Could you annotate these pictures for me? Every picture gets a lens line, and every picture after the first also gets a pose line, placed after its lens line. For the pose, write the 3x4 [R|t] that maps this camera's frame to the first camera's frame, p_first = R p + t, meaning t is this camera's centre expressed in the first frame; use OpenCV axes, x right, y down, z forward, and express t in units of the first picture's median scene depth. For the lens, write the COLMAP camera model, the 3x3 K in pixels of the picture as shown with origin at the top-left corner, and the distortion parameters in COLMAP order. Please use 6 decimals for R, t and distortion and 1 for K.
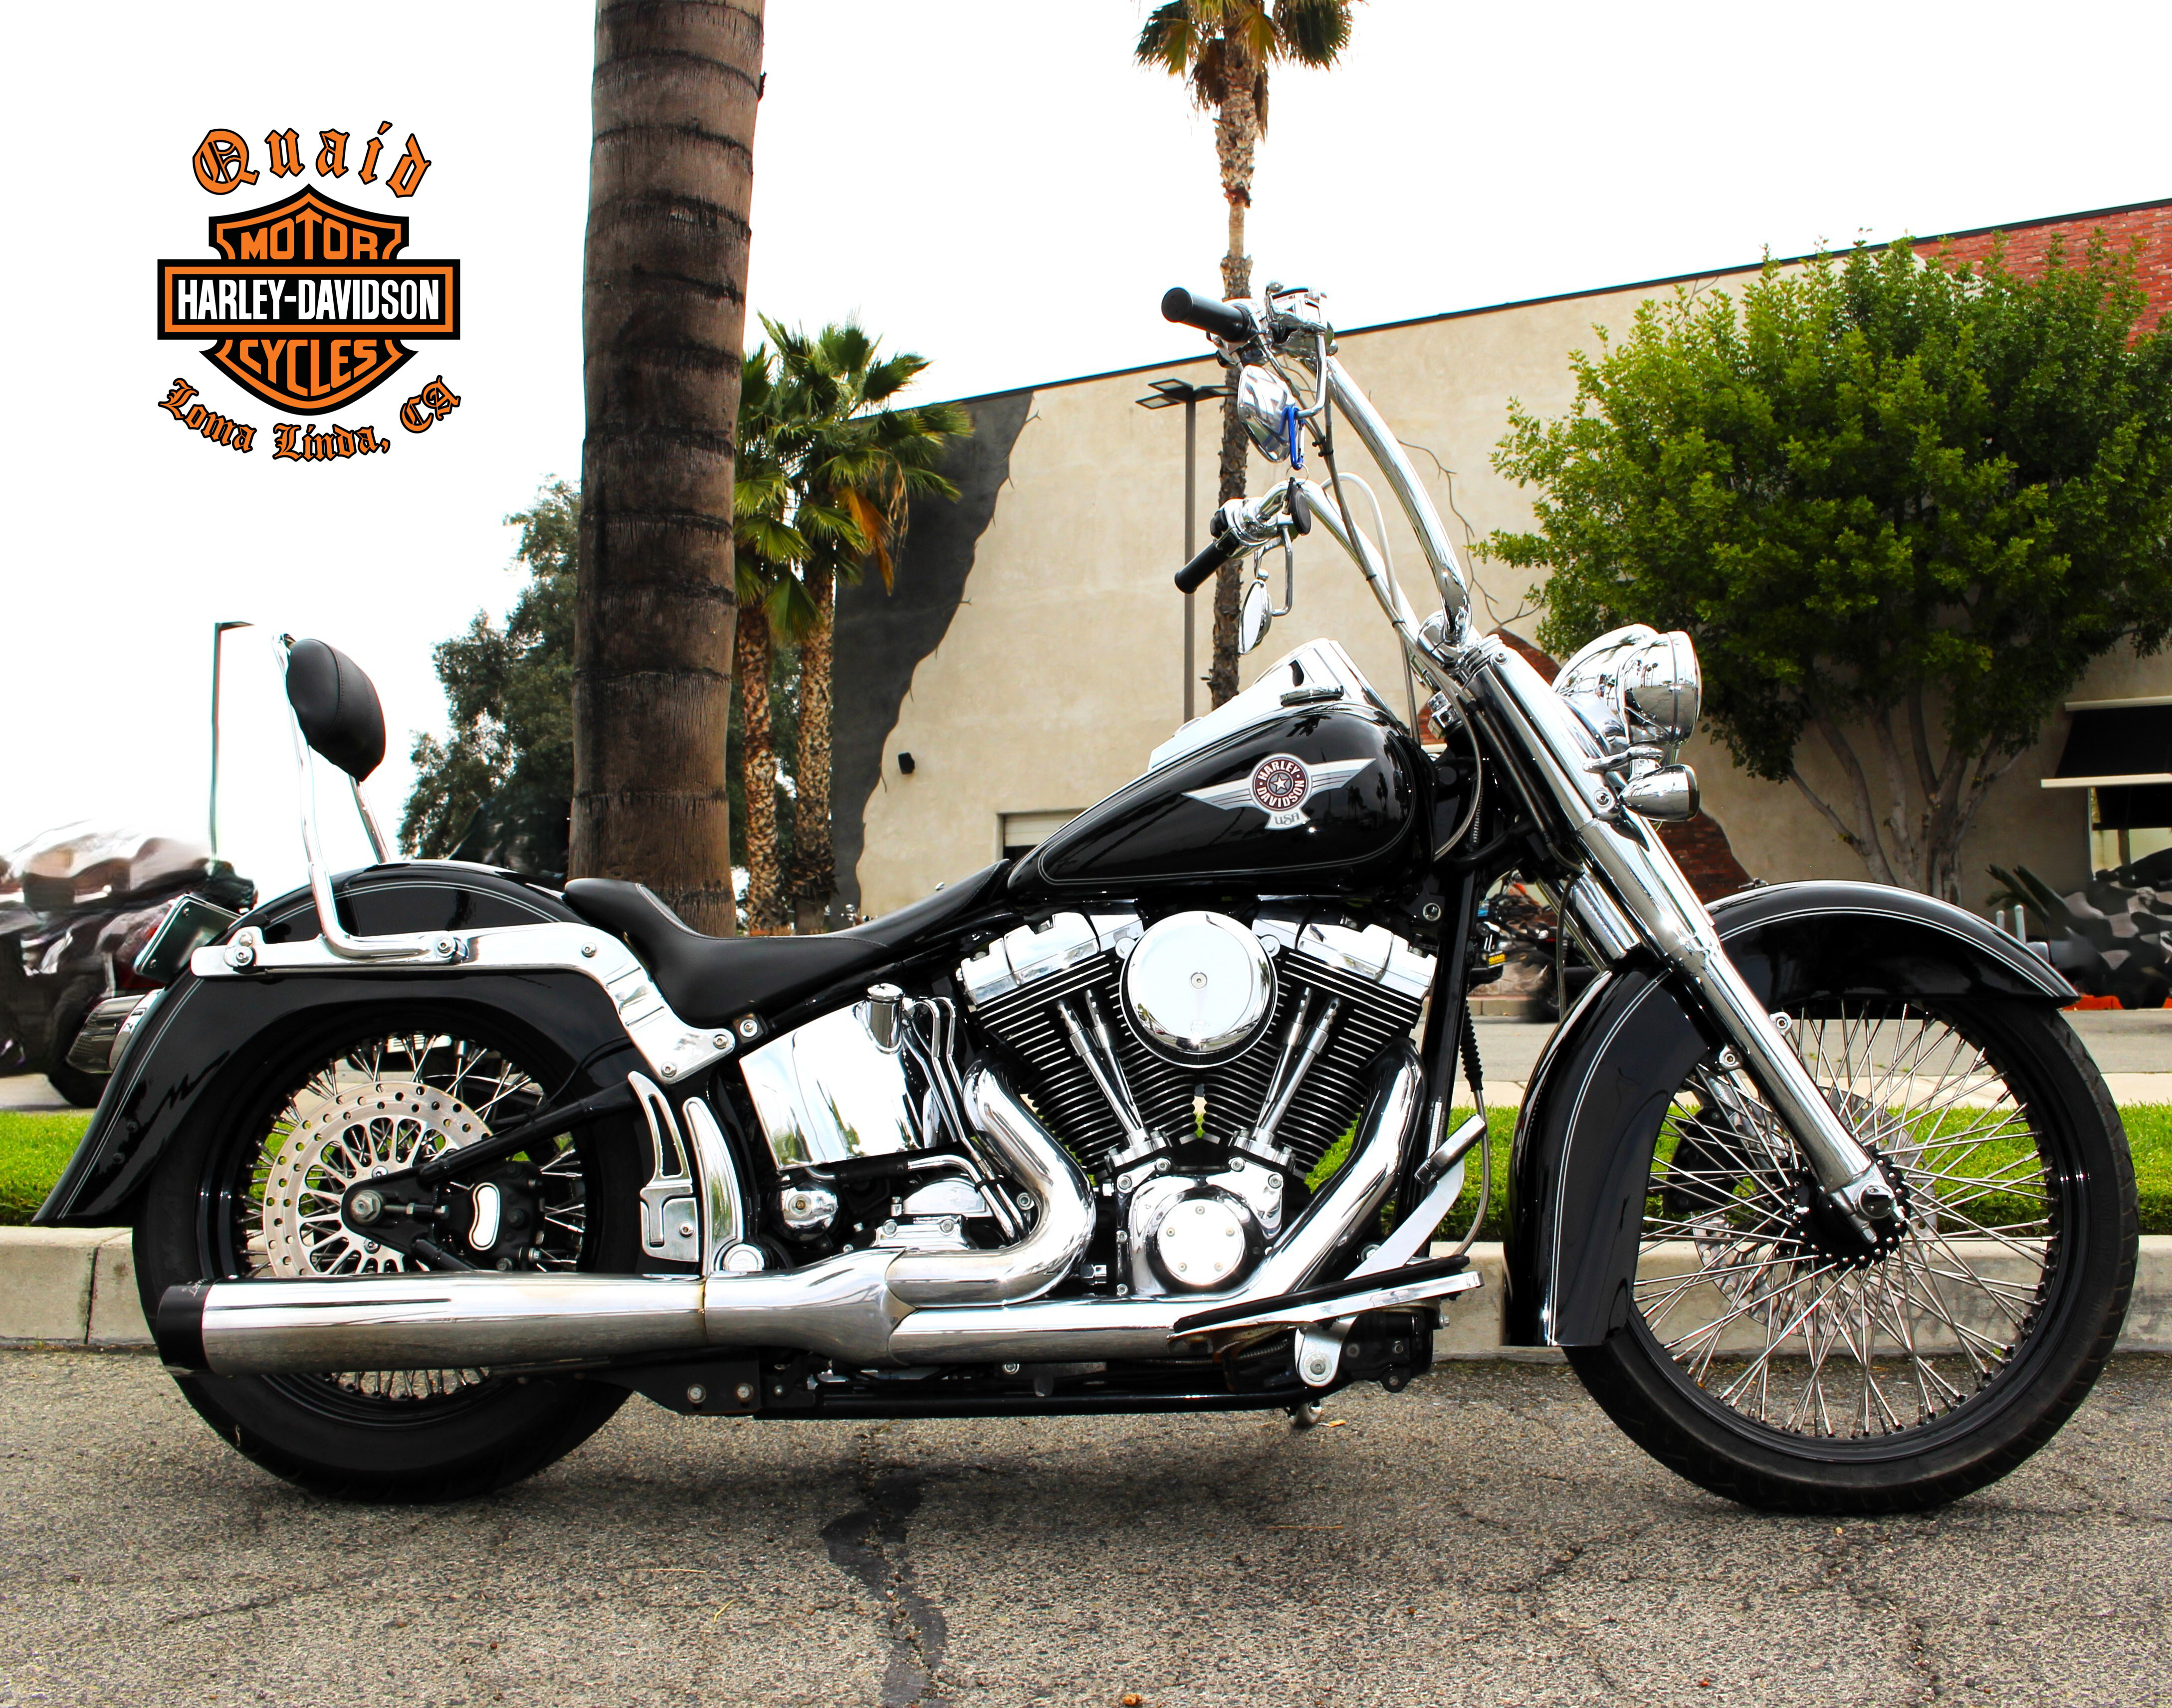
lens RADIAL K [[1976.1, 0, 1086.0], [0, 1976.1, 854.0], [0, 0, 1]] dist [0.000566, -0.238535]
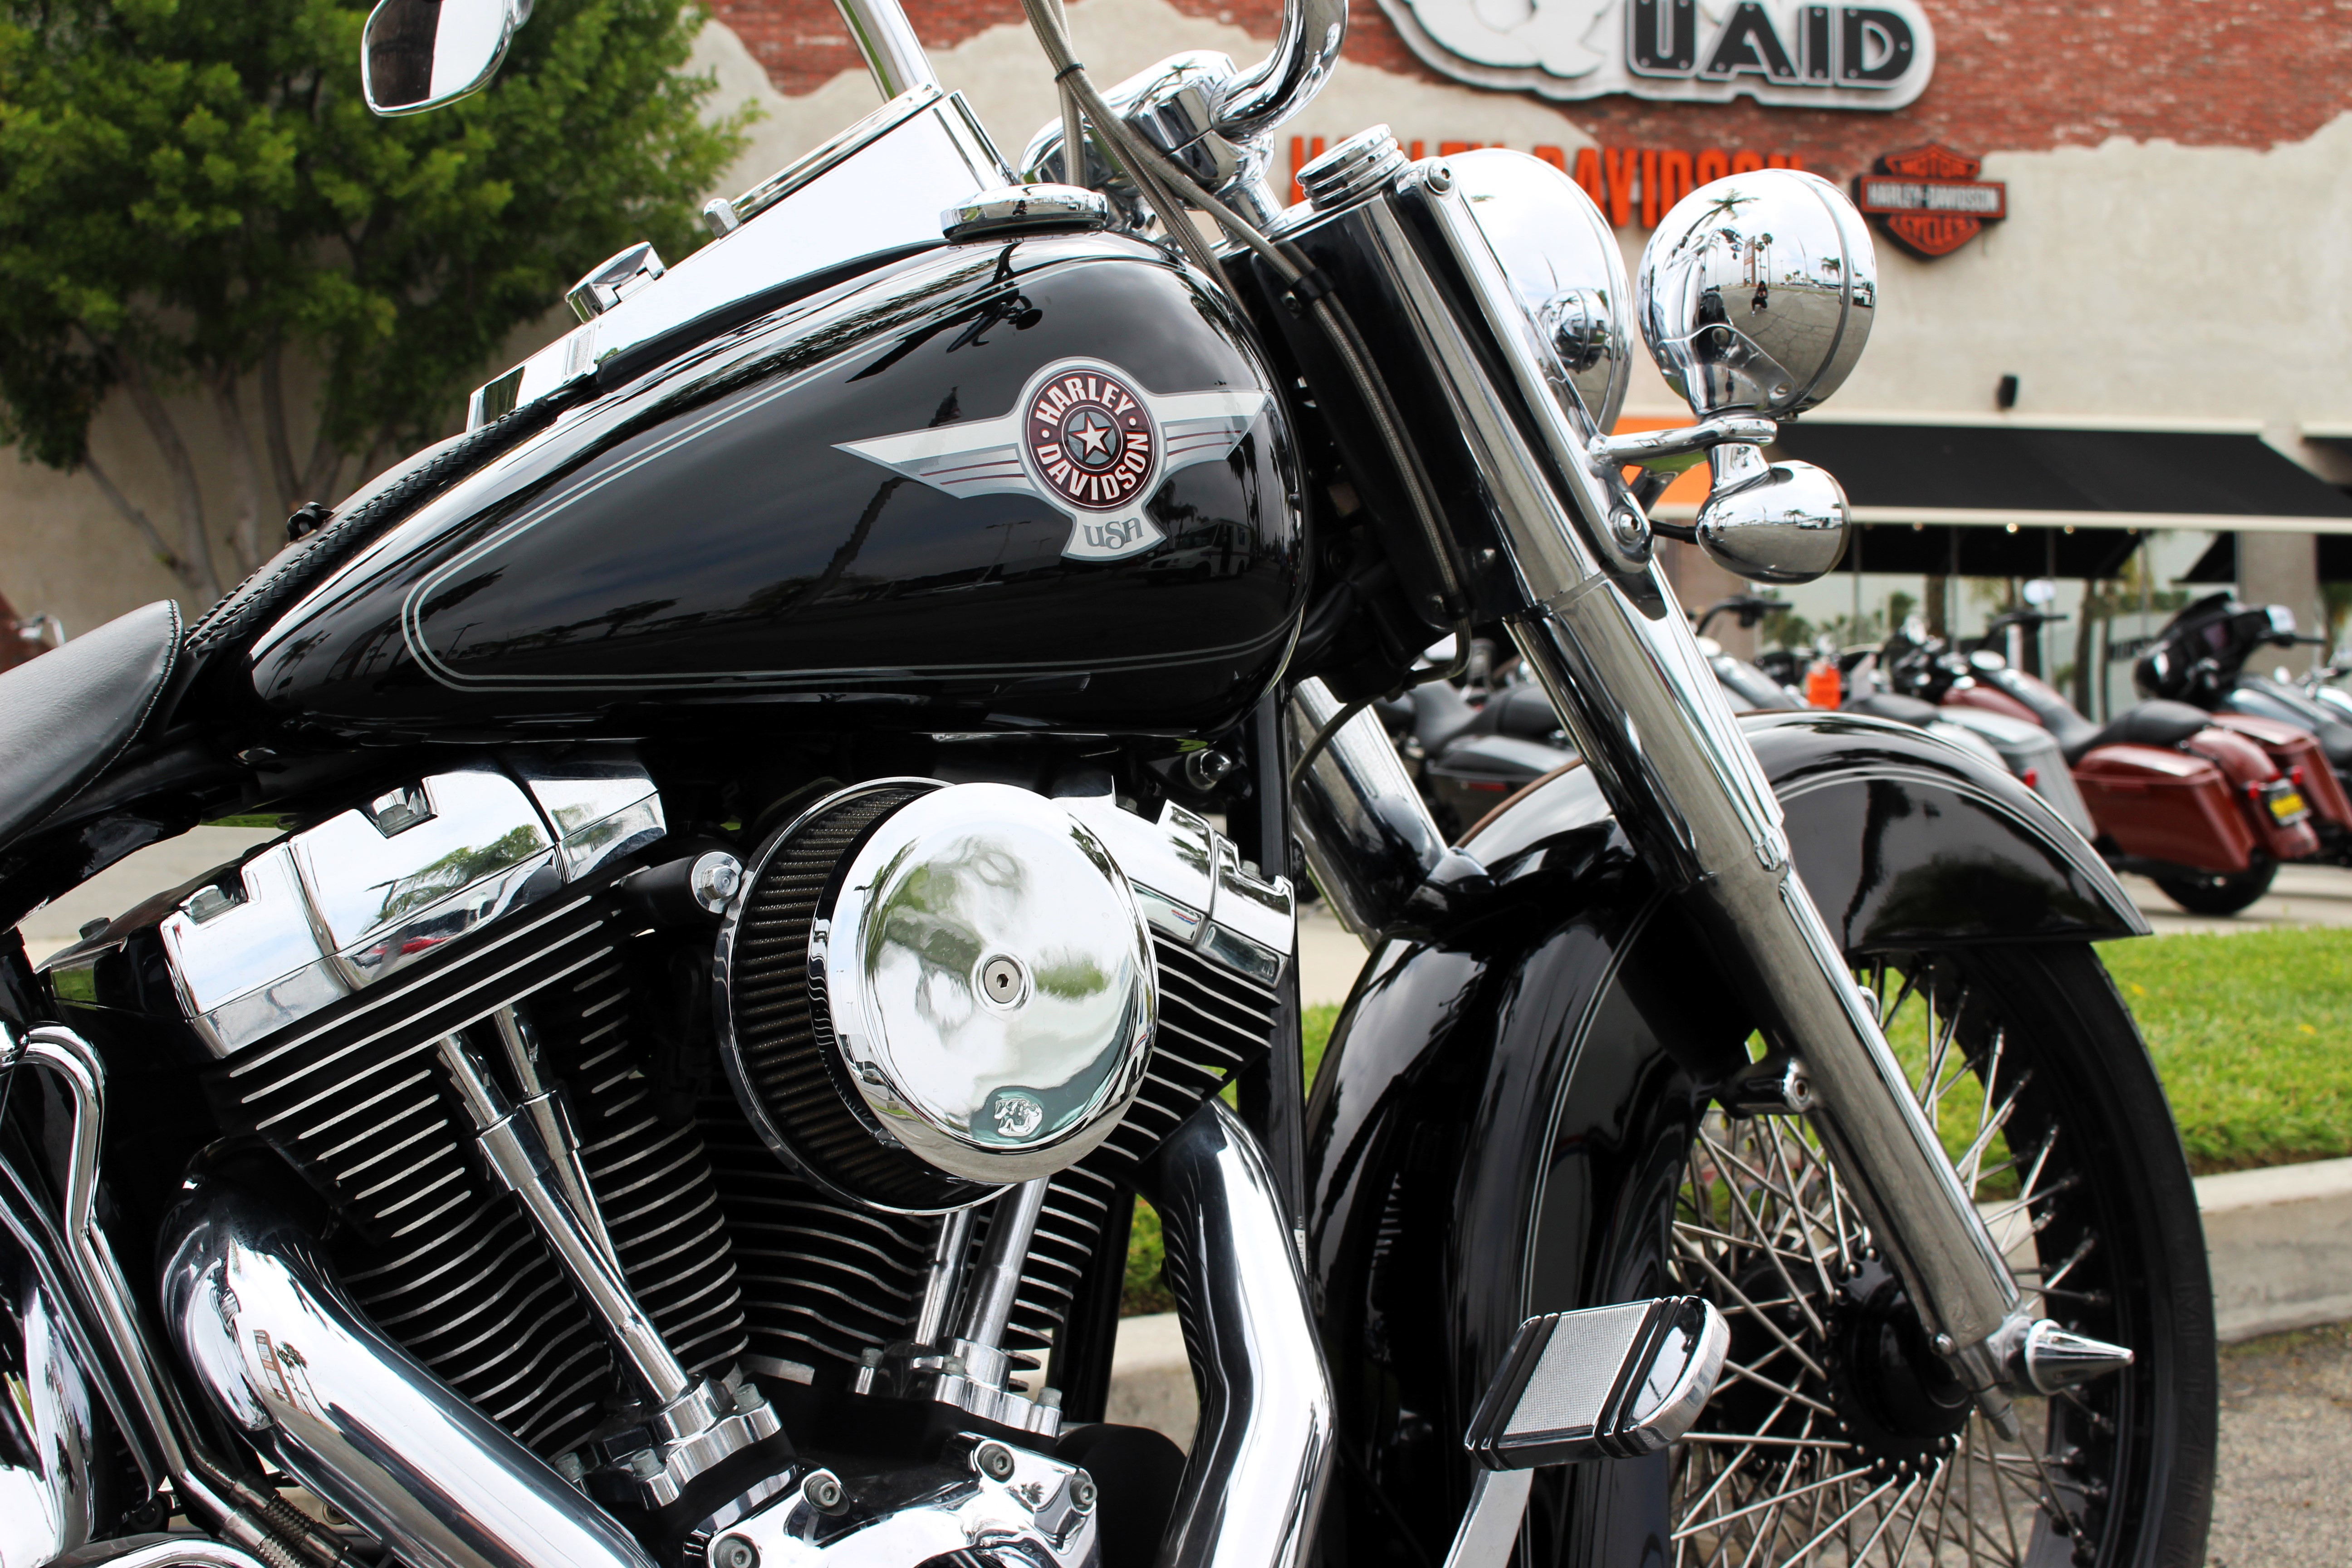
lens RADIAL K [[2890.1, 0, 1064.1], [0, 2890.1, 822.6], [0, 0, 1]] dist [-0.147521, 0.188454]
pose [[0.769784, -0.007623, 0.638259, -0.242708], [-0.047246, 0.996505, 0.068884, -0.000291], [-0.636554, -0.083181, 0.766734, 0.549152]]
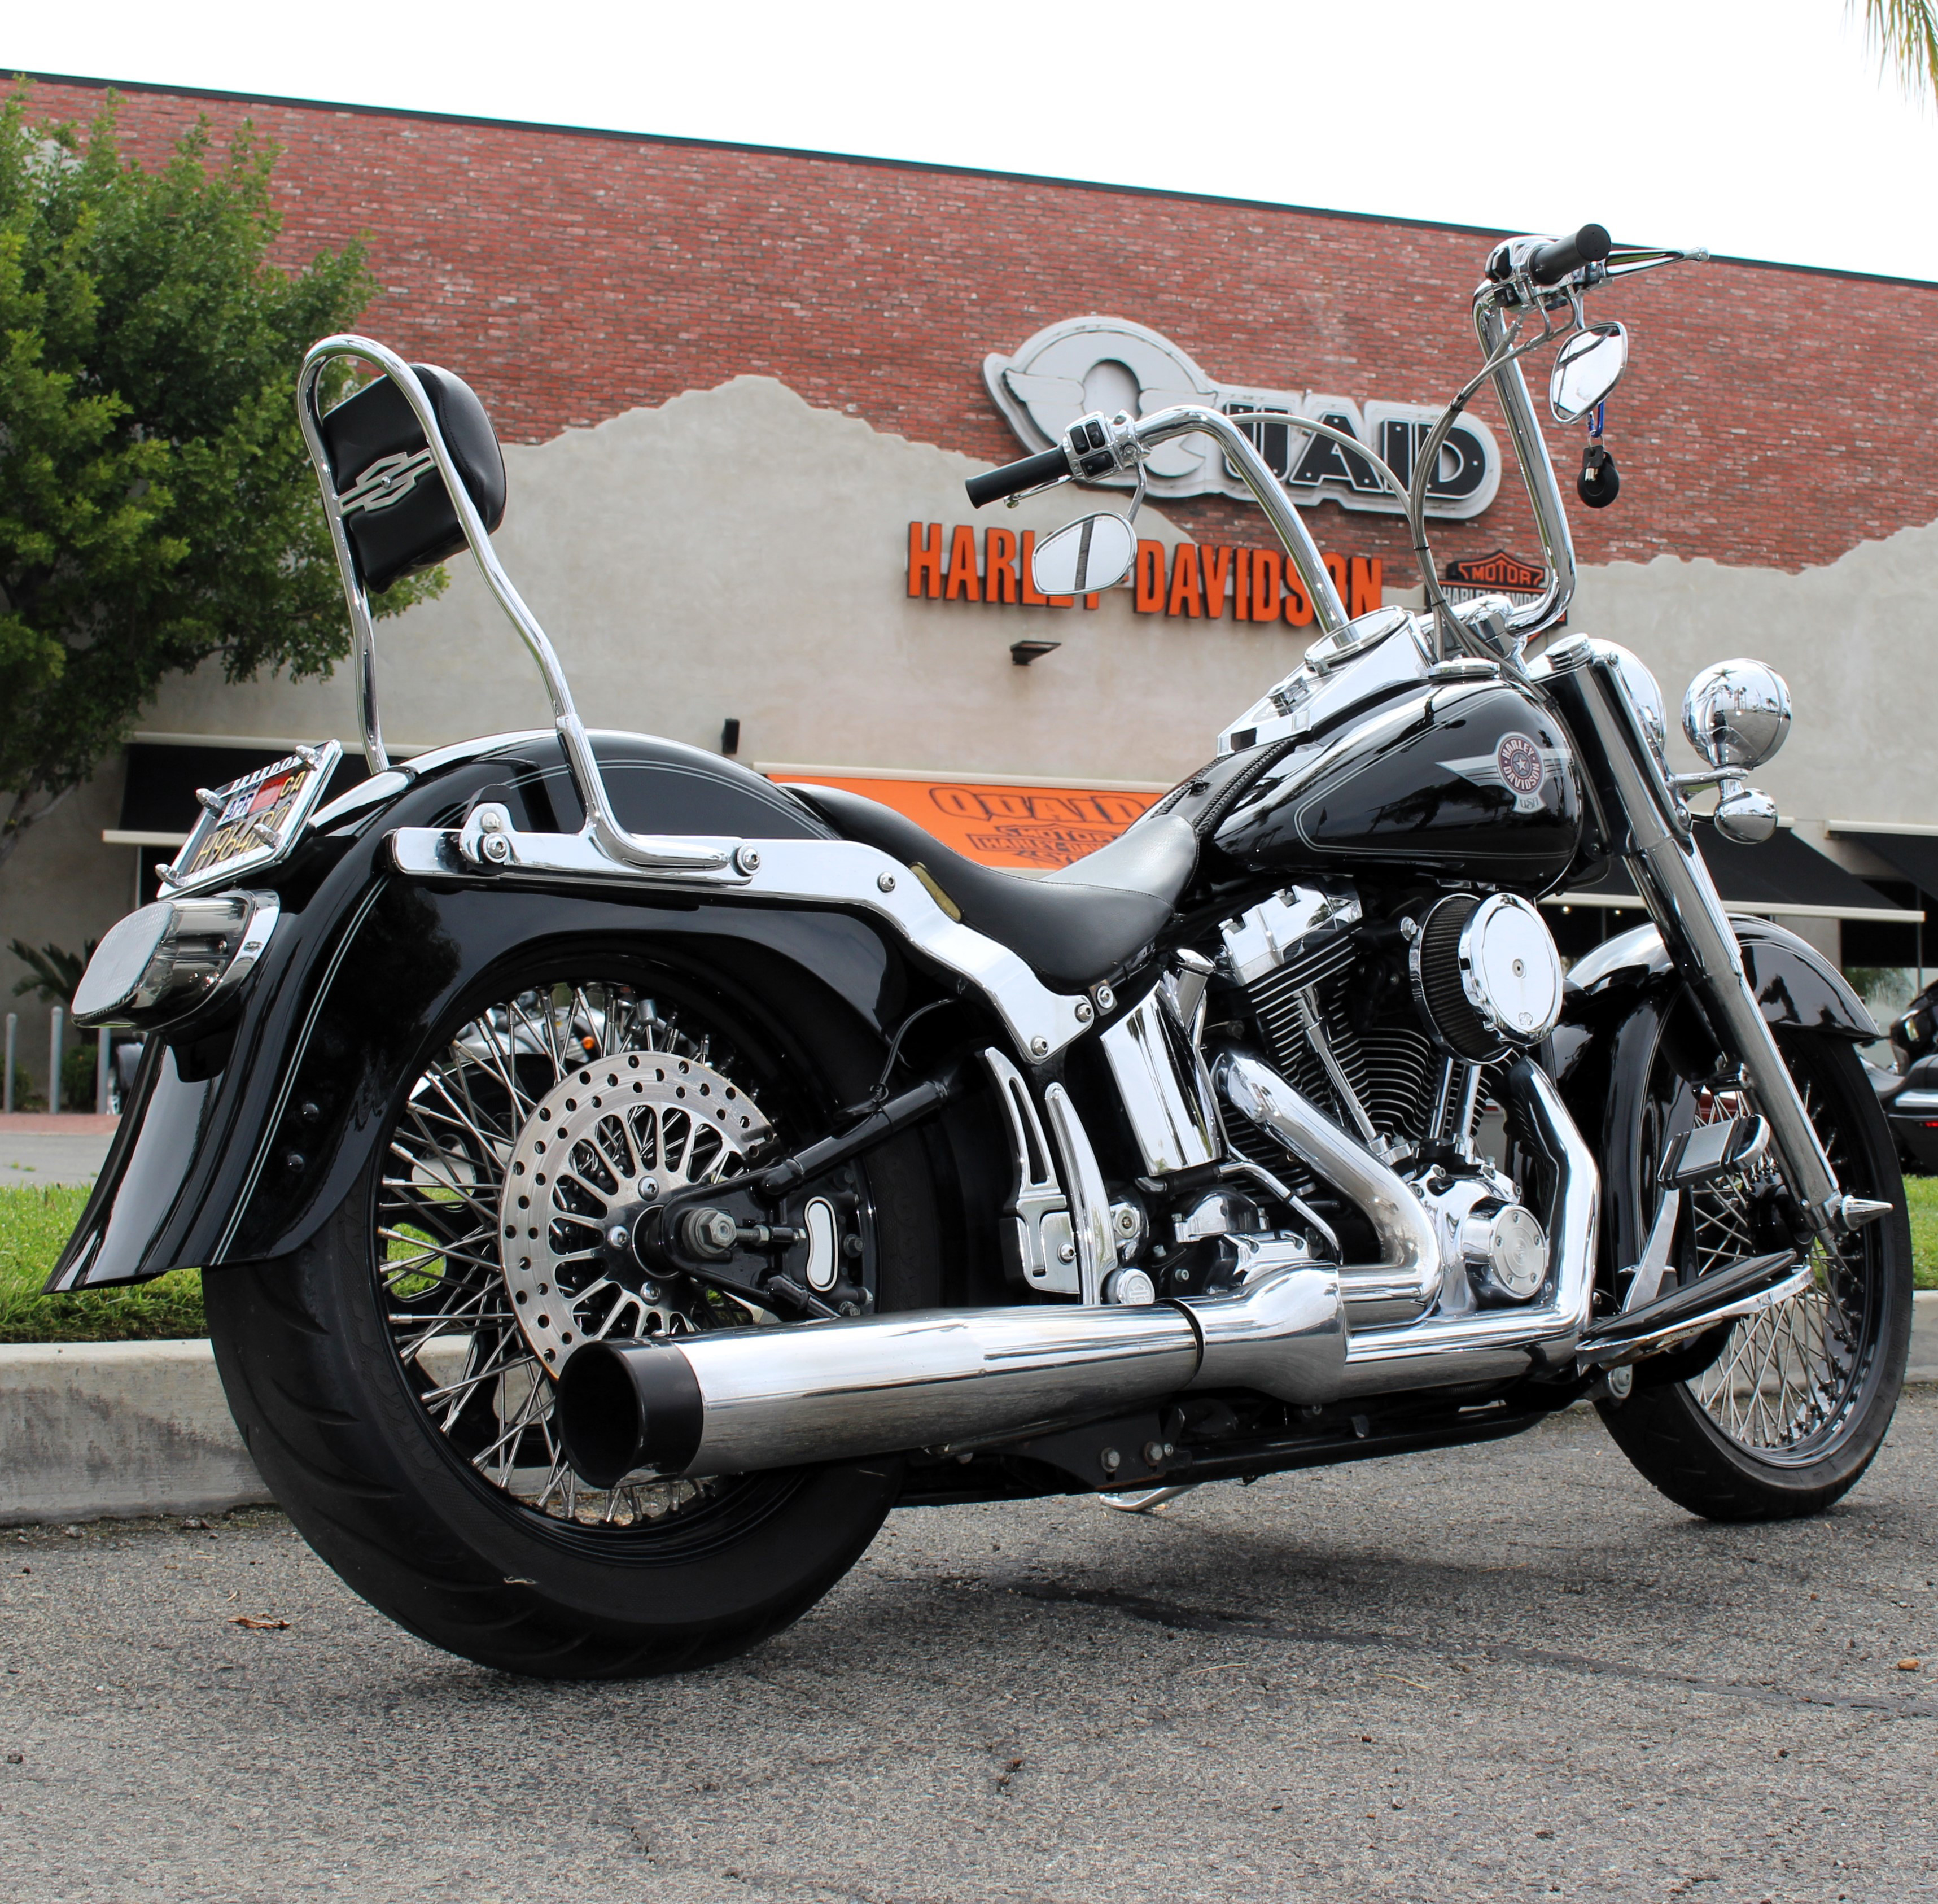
lens RADIAL K [[2823.6, 0, 971.8], [0, 2823.6, 997.8], [0, 0, 1]] dist [-0.157242, 0.078881]
pose [[0.689626, 0.052580, 0.722254, -0.976265], [-0.073336, 0.997304, -0.002580, 0.091571], [-0.720443, -0.051188, 0.691623, 0.254567]]
